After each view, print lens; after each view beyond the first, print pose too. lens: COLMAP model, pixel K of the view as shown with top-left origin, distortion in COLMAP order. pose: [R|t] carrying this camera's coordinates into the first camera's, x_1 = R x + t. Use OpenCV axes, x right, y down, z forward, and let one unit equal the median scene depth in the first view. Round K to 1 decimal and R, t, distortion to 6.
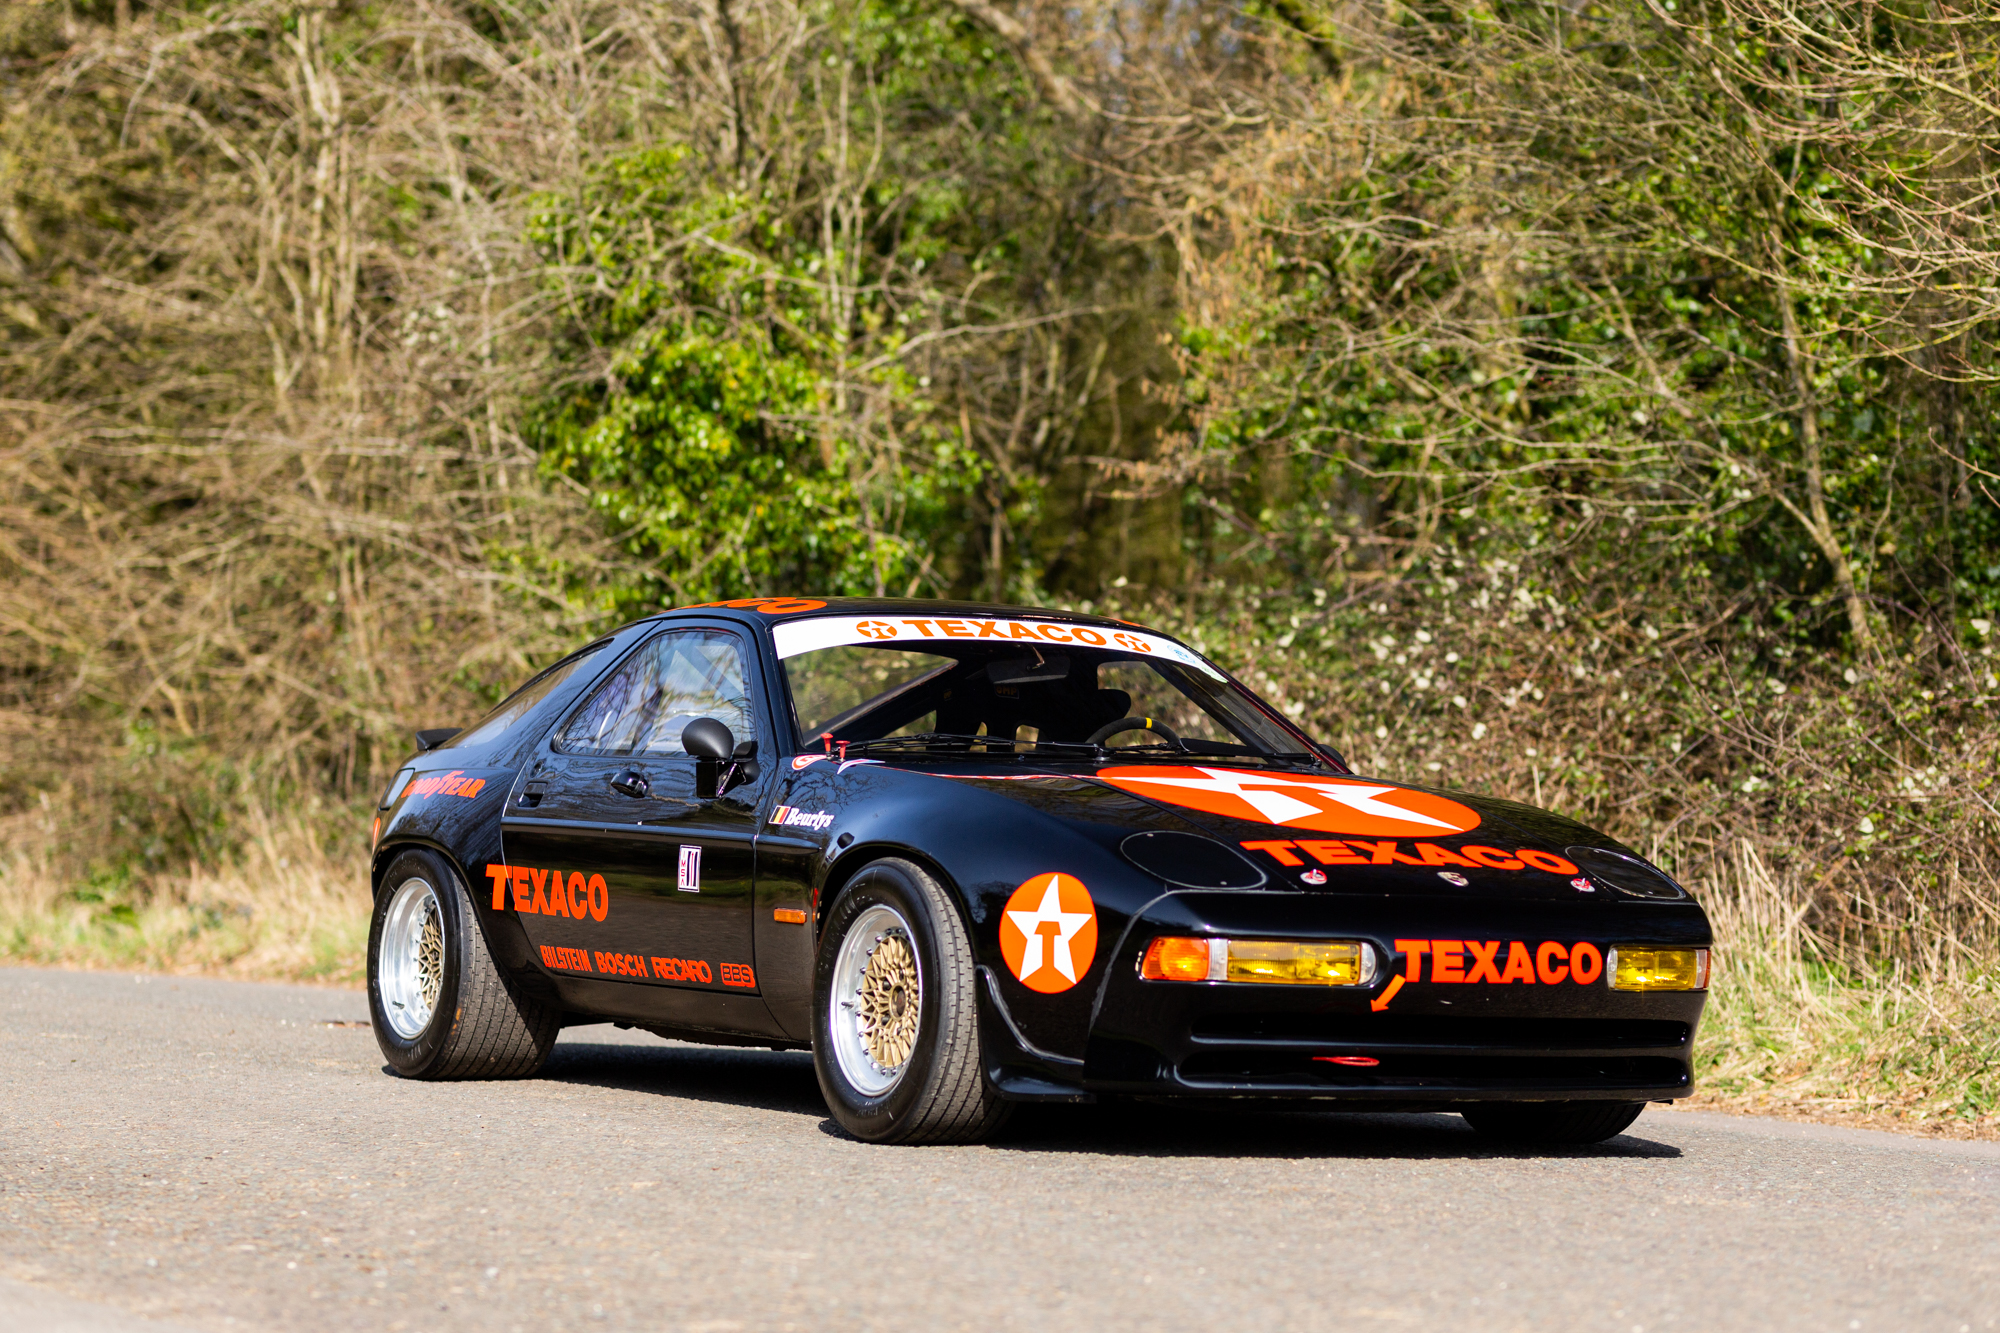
lens RADIAL K [[4710.2, 0, 1000.0], [0, 4710.2, 666.5], [0, 0, 1]] dist [0.051402, -0.063337]
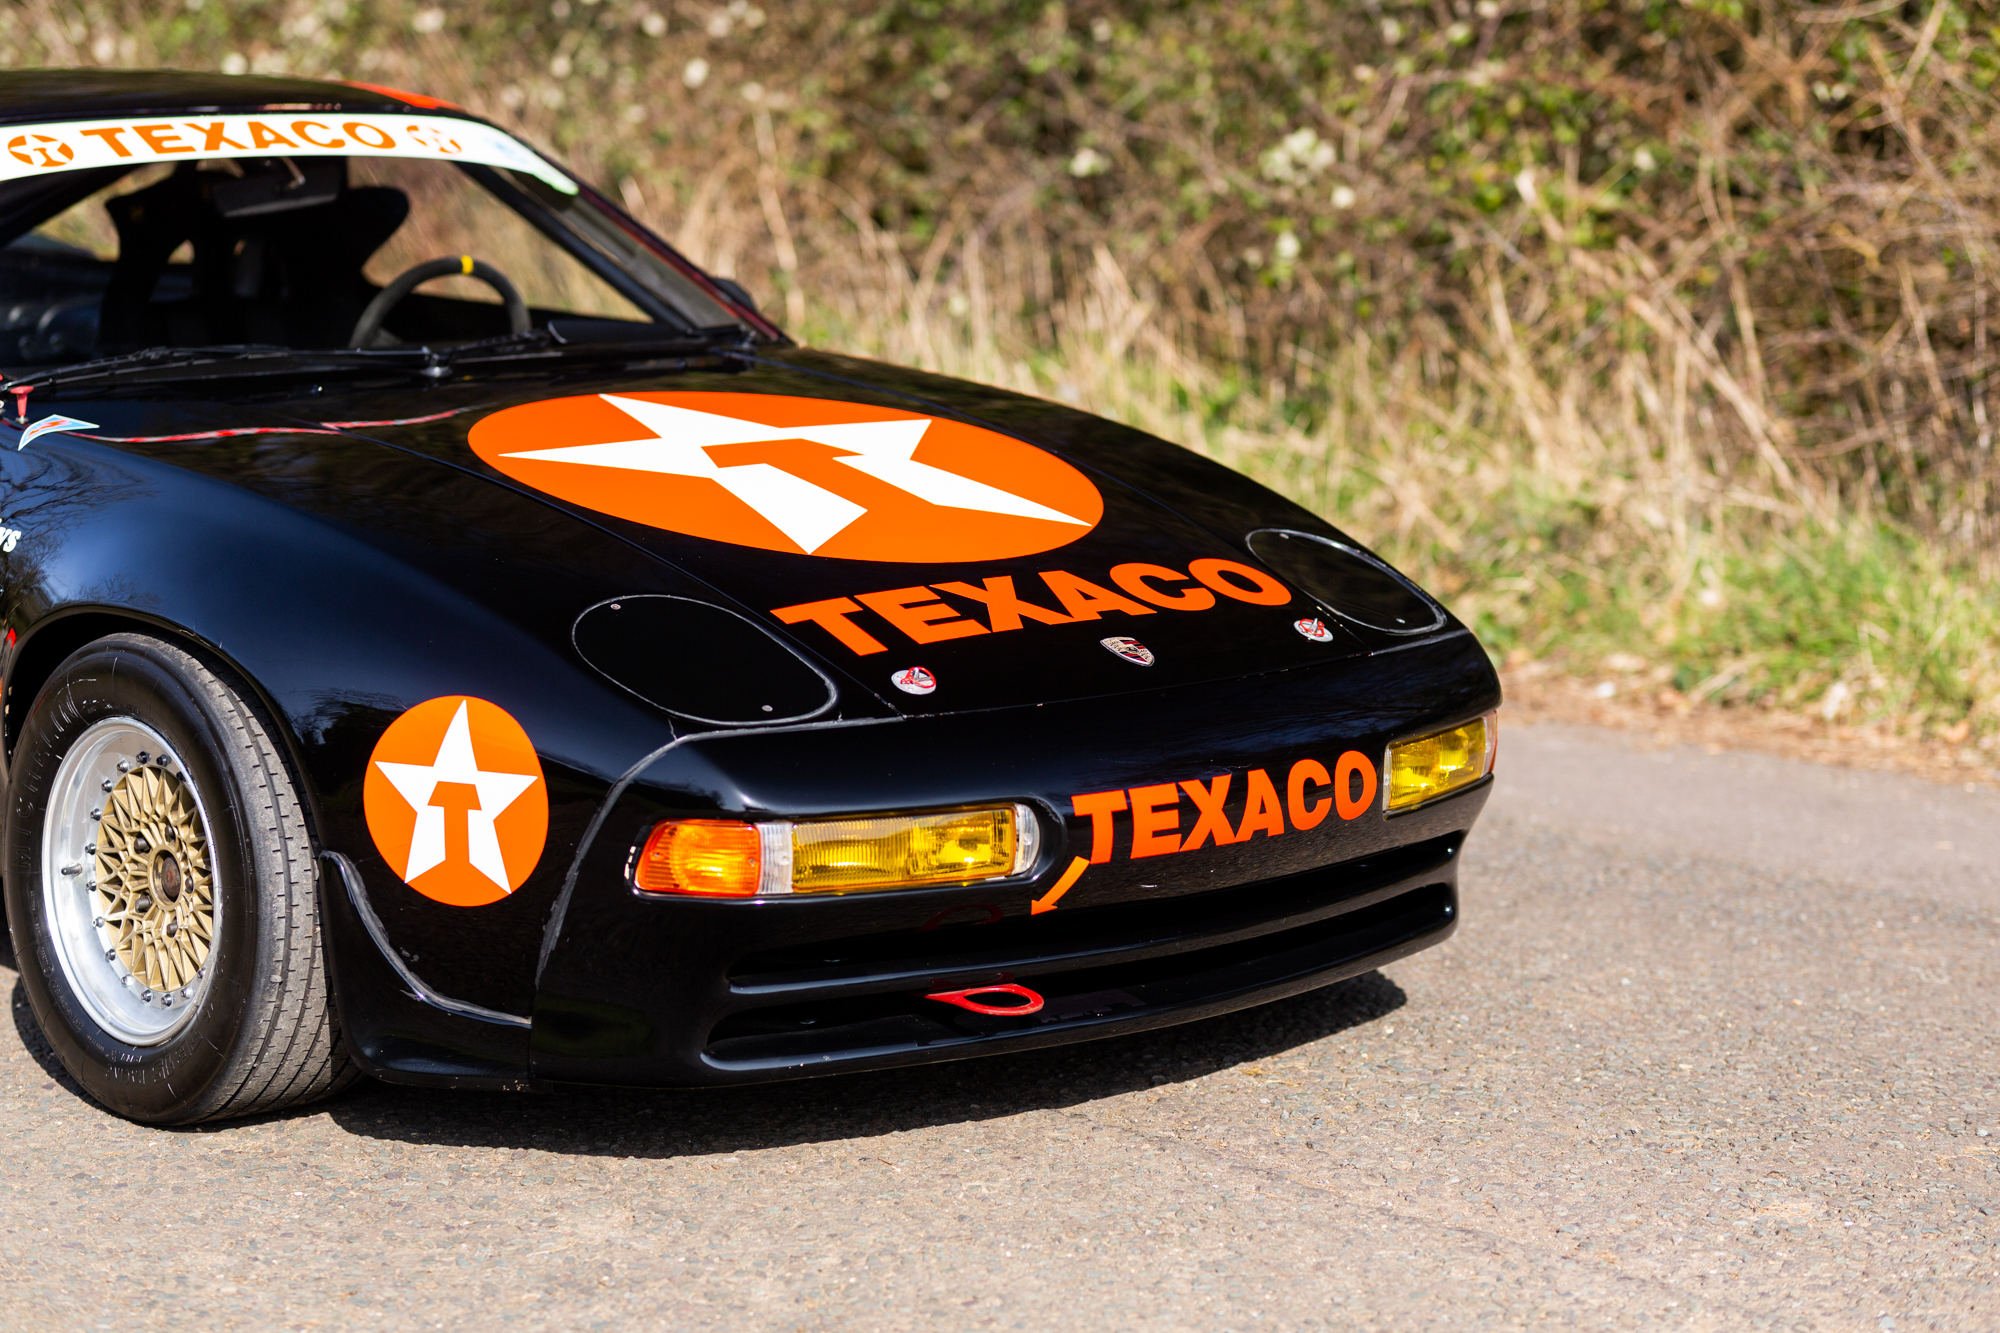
lens RADIAL K [[4710.2, 0, 1000.0], [0, 4710.2, 666.5], [0, 0, 1]] dist [0.051402, -0.063337]
pose [[0.978195, -0.055286, 0.200195, -0.037493], [0.020883, 0.985215, 0.170043, -0.053520], [-0.206636, -0.162155, 0.964887, 0.436011]]
